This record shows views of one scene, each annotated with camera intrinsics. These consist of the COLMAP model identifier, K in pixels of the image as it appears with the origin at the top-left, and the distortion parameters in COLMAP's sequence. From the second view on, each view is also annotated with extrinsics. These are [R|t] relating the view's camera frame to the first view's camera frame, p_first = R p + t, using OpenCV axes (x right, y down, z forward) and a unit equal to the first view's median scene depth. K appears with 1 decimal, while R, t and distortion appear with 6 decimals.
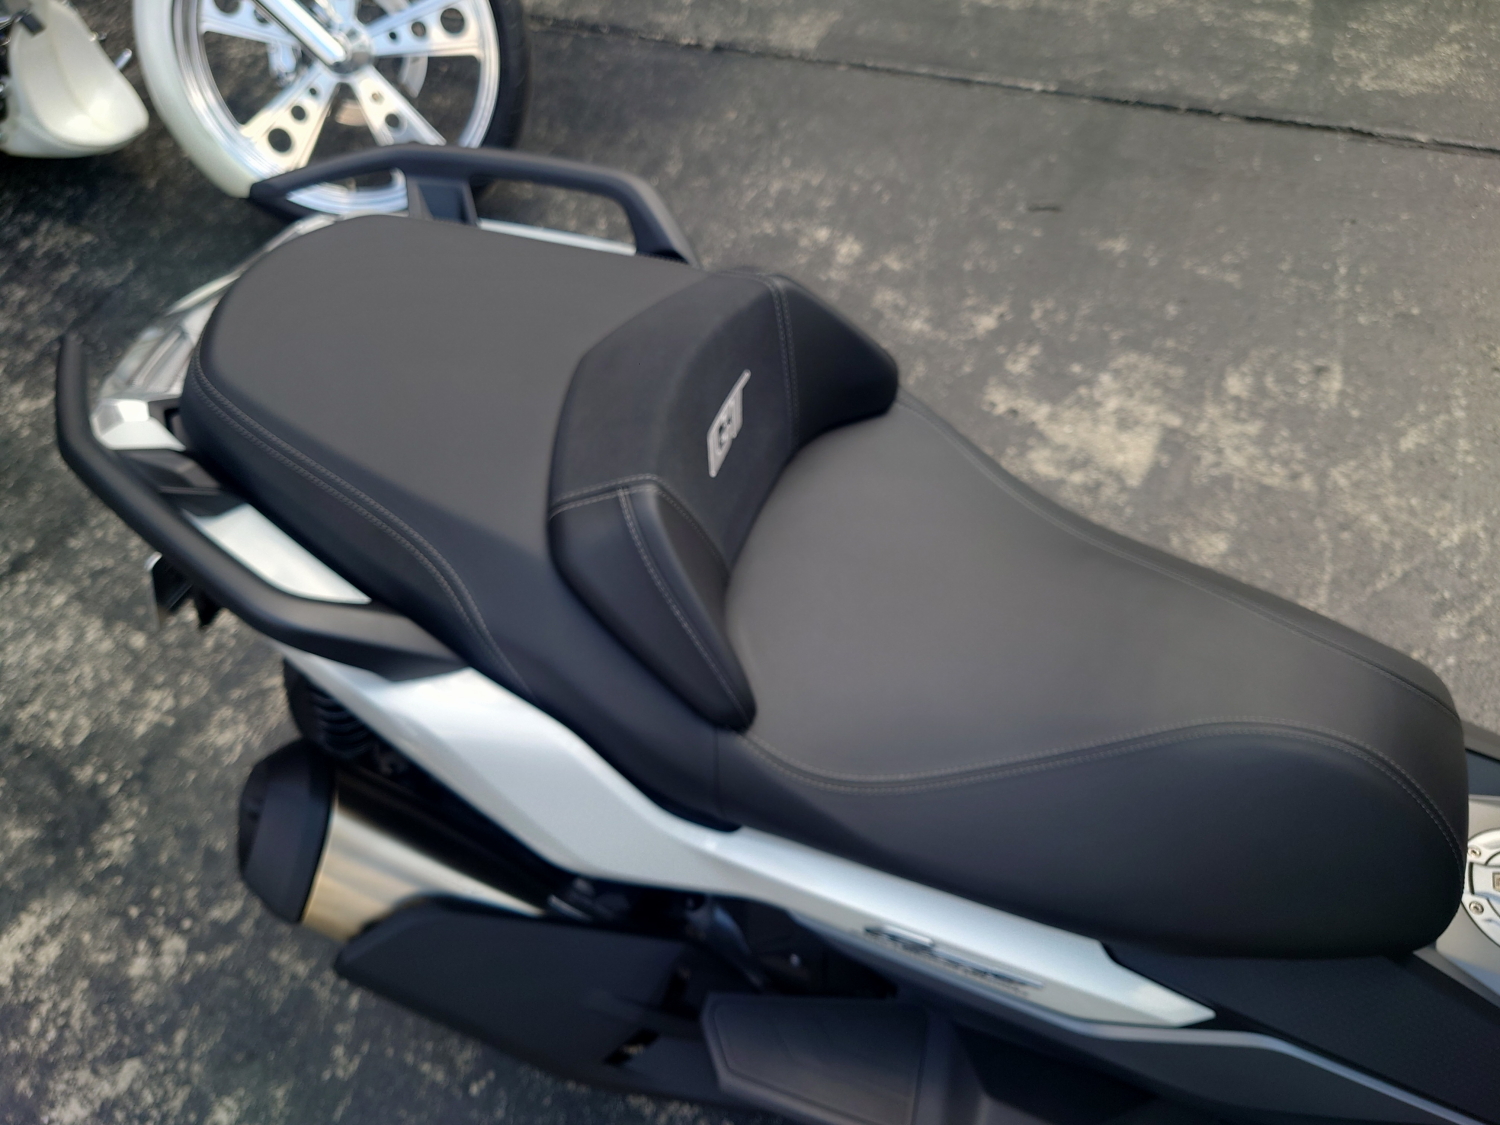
lens RADIAL K [[1103.2, 0, 756.0], [0, 1103.2, 544.4], [0, 0, 1]] dist [0.029327, -0.052203]
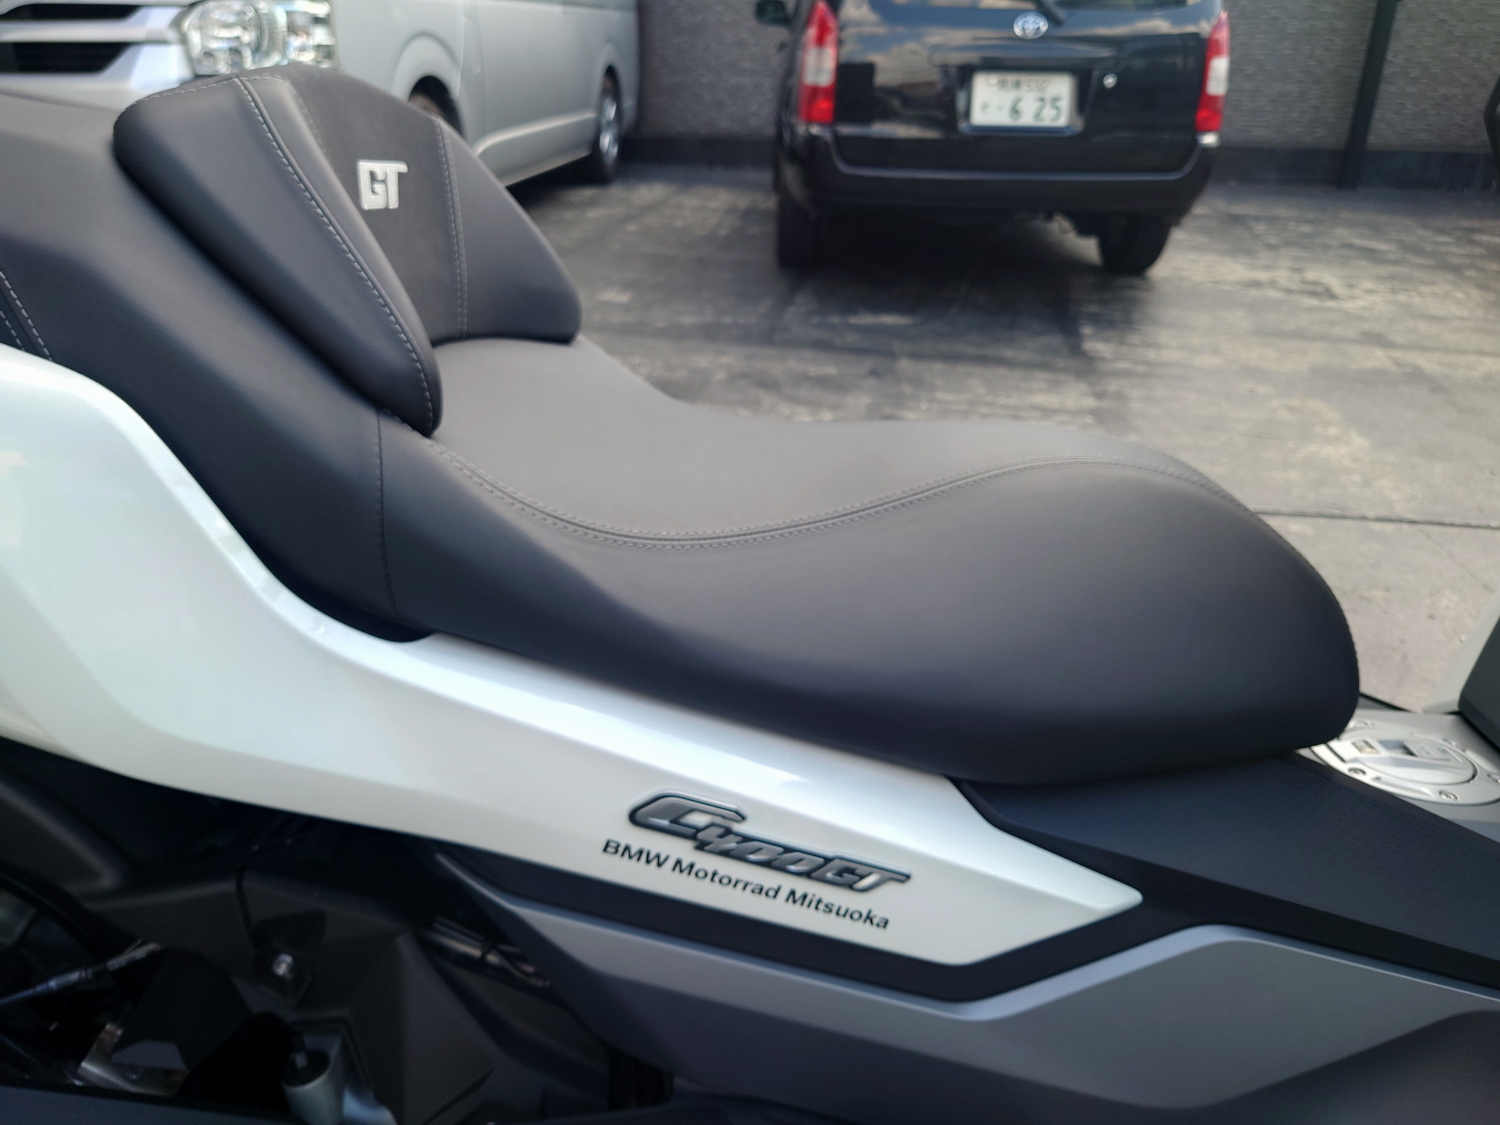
lens RADIAL K [[1088.6, 0, 750.0], [0, 1088.6, 562.5], [0, 0, 1]] dist [0.051050, -0.075612]
pose [[0.939249, 0.000472, 0.343237, -0.020727], [0.169243, 0.869347, -0.464319, 0.236767], [-0.298612, 0.494202, 0.816453, 0.190359]]
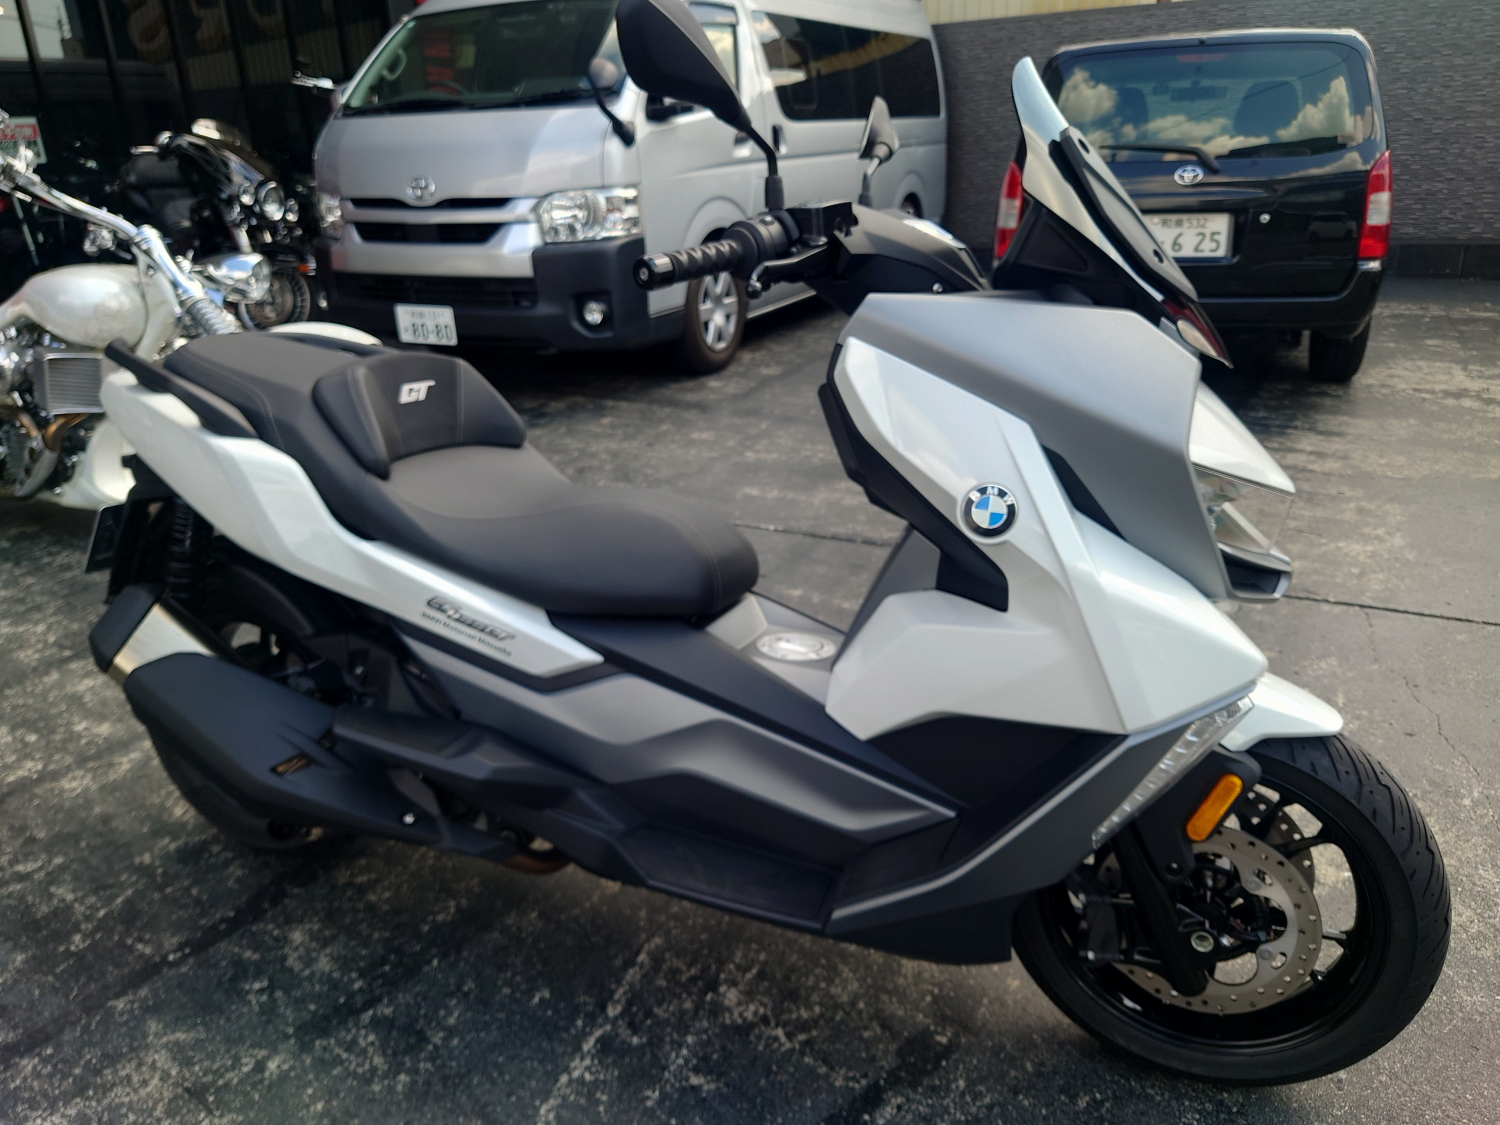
lens RADIAL K [[1086.4, 0, 750.9], [0, 1086.4, 570.3], [0, 0, 1]] dist [0.065378, -0.082261]
pose [[0.995507, 0.094086, 0.010679, 0.287776], [-0.073838, 0.841931, -0.534510, 0.578787], [-0.059280, 0.531319, 0.845095, -0.300449]]
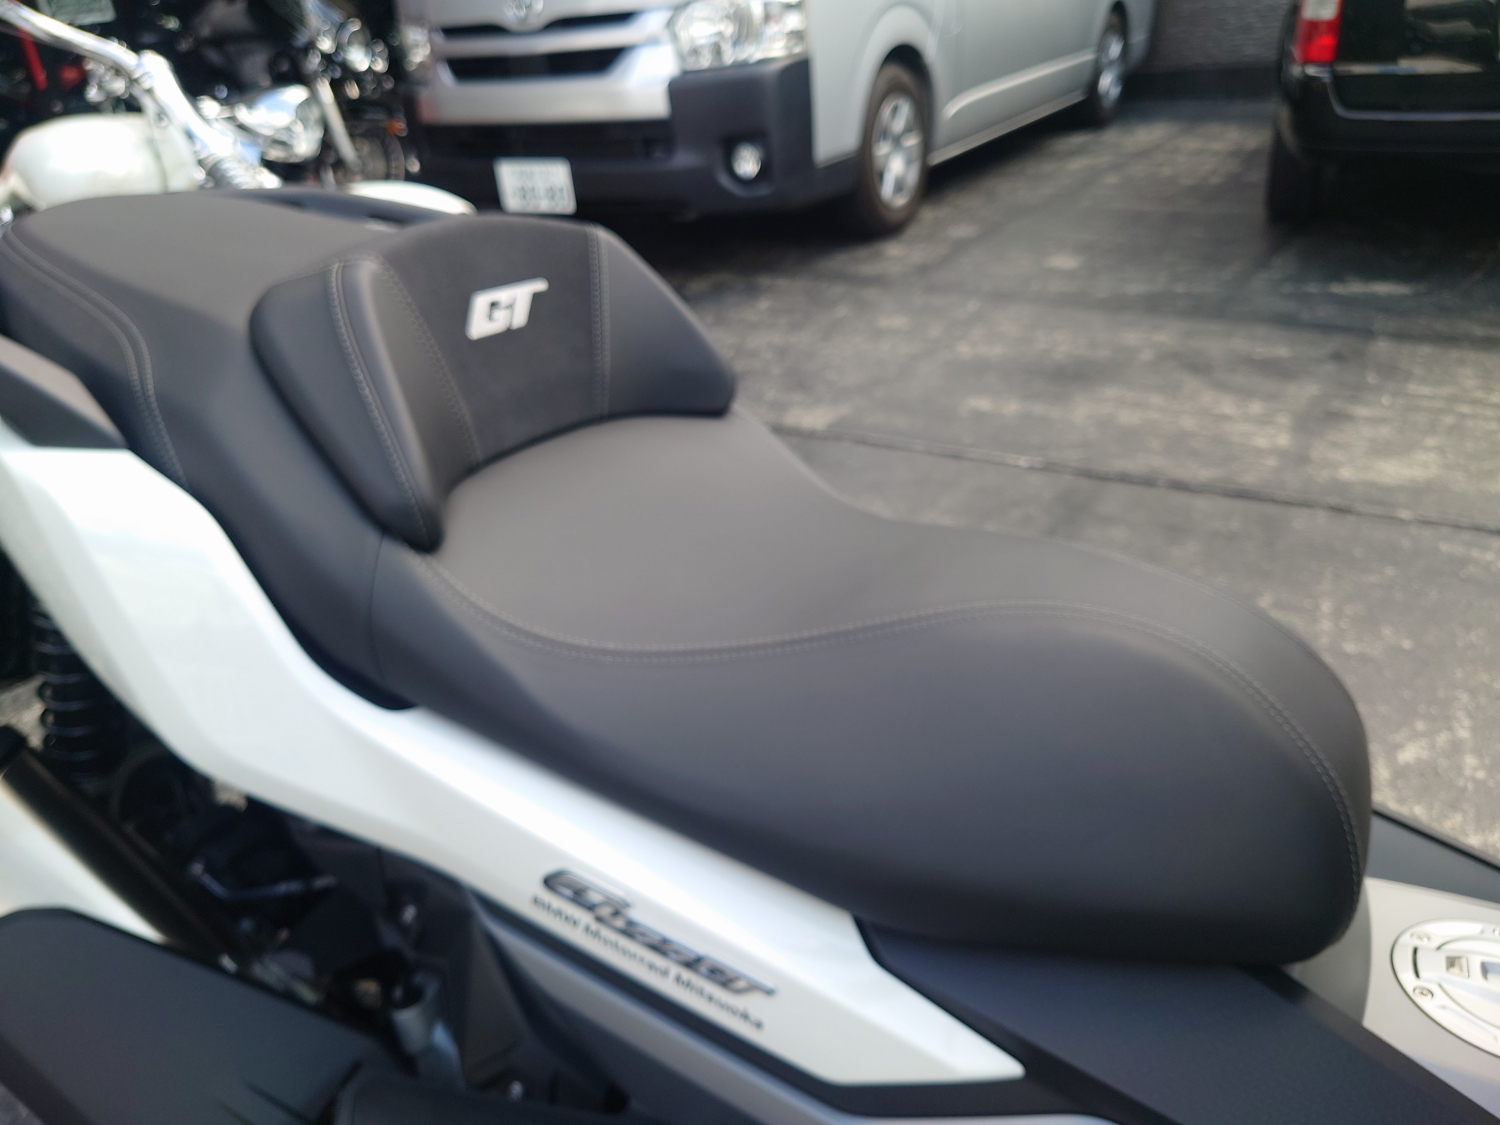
lens RADIAL K [[1099.3, 0, 750.0], [0, 1099.3, 562.5], [0, 0, 1]] dist [0.046227, -0.083658]
pose [[0.991936, 0.092201, -0.086955, 0.127475], [-0.120865, 0.894617, -0.430177, 0.209141], [0.038129, 0.437218, 0.898547, 0.115667]]
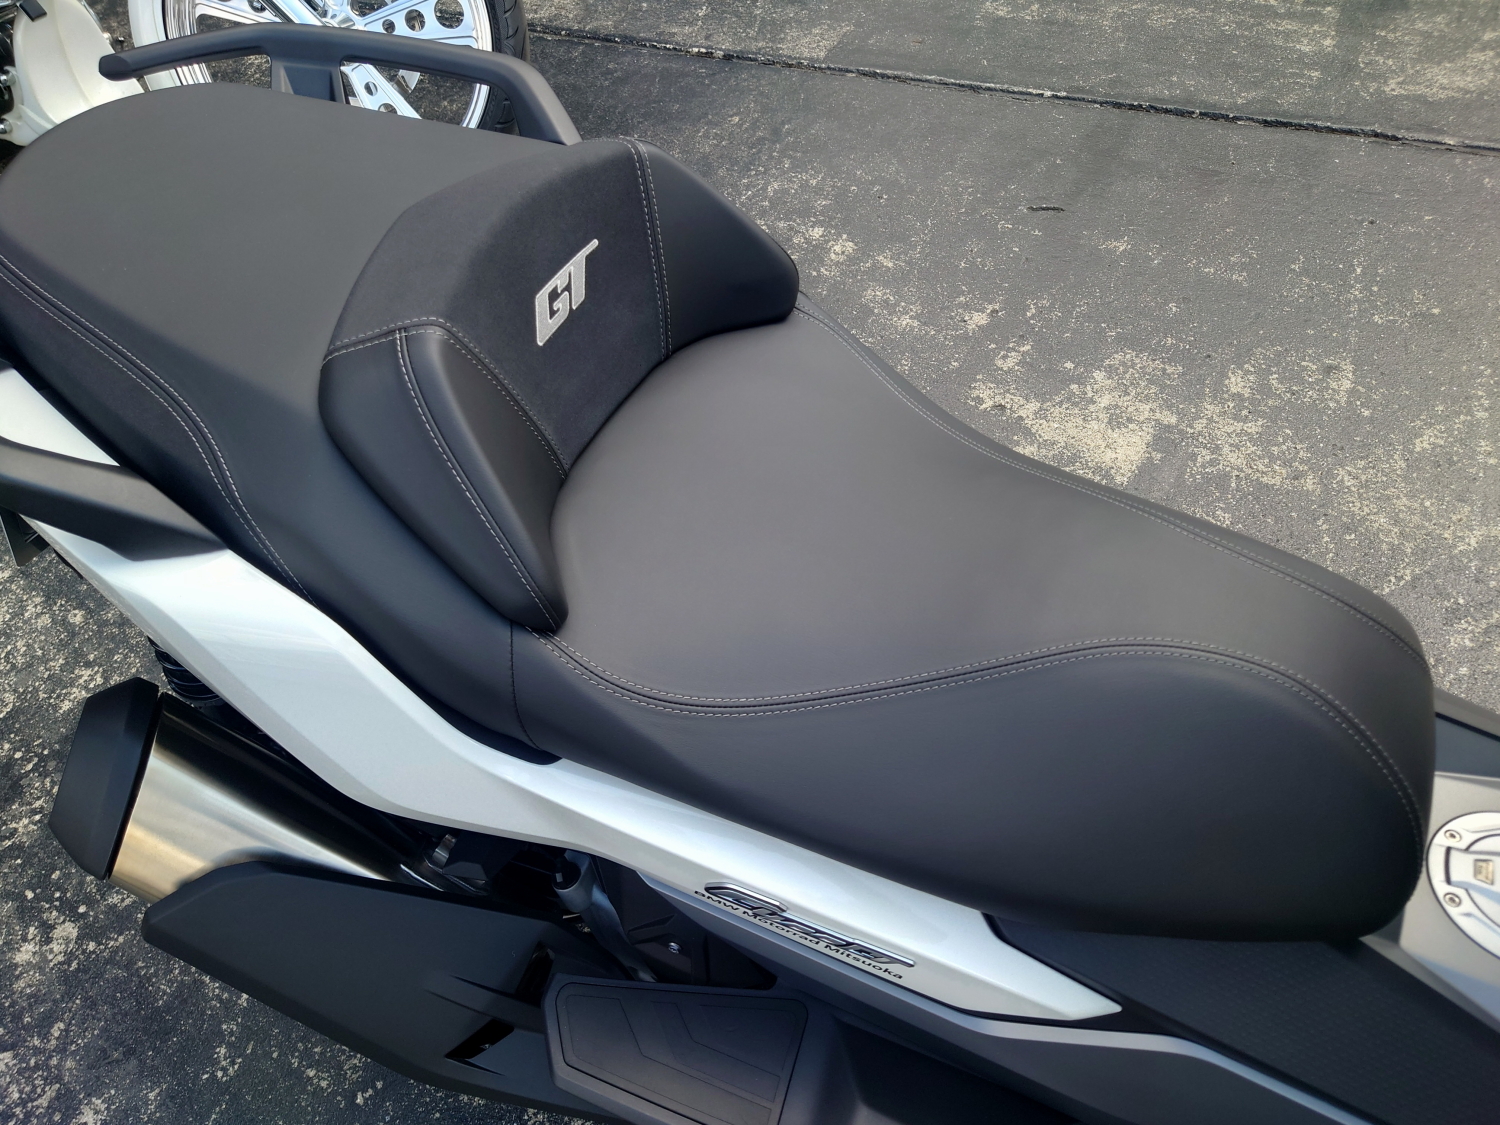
lens RADIAL K [[1077.6, 0, 776.0], [0, 1077.6, 557.3], [0, 0, 1]] dist [0.056597, -0.059741]
pose [[0.999018, 0.029514, -0.033044, 0.079028], [-0.030992, 0.998499, -0.045151, 0.060040], [0.031662, 0.046131, 0.998433, 0.073894]]
